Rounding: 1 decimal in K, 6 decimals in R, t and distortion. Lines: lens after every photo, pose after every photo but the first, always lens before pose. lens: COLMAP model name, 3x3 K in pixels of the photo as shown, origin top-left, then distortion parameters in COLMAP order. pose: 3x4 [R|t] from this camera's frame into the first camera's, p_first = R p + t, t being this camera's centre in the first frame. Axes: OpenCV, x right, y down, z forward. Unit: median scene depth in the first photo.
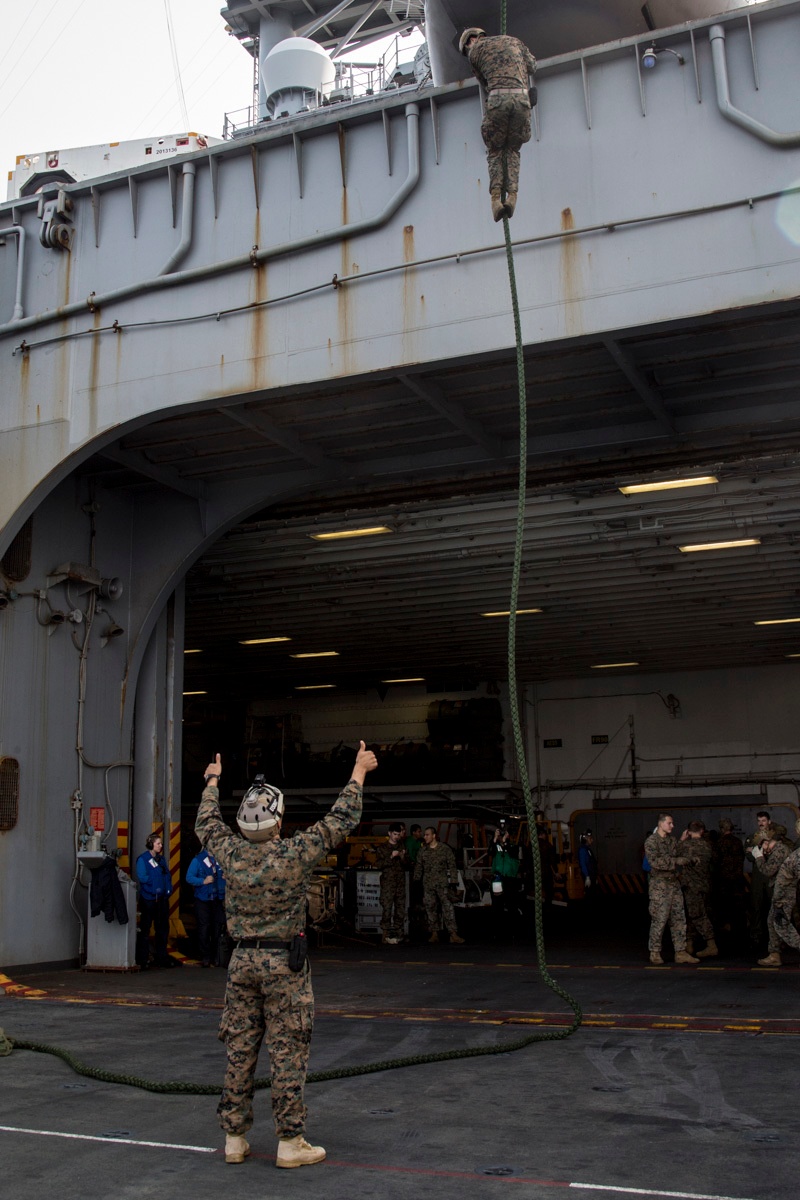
lens RADIAL K [[1174.8, 0, 400.0], [0, 1174.8, 600.0], [0, 0, 1]] dist [-0.122047, 0.131731]
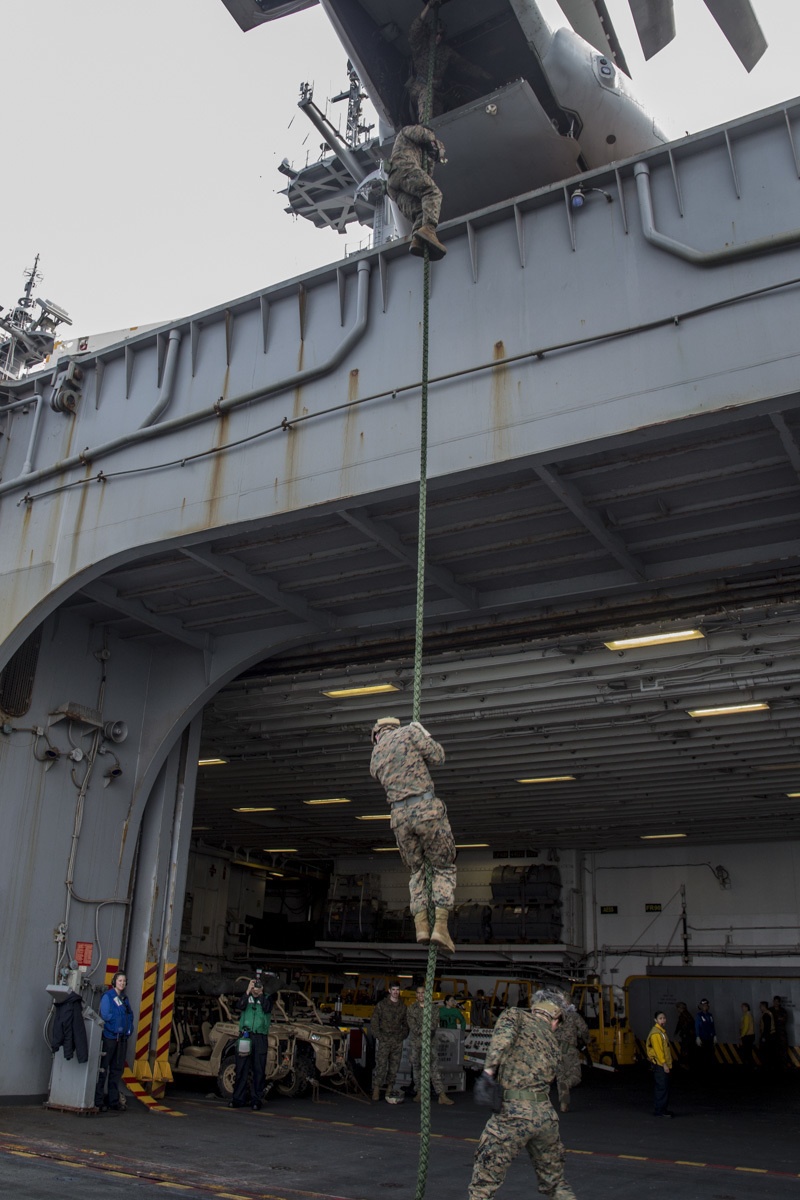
lens RADIAL K [[979.7, 0, 400.0], [0, 979.7, 600.0], [0, 0, 1]] dist [-0.157978, 0.115979]
pose [[0.990583, 0.006086, -0.136780, 0.132599], [-0.031492, 0.982355, -0.184357, 0.027668], [0.133244, 0.186928, 0.973295, 0.167173]]
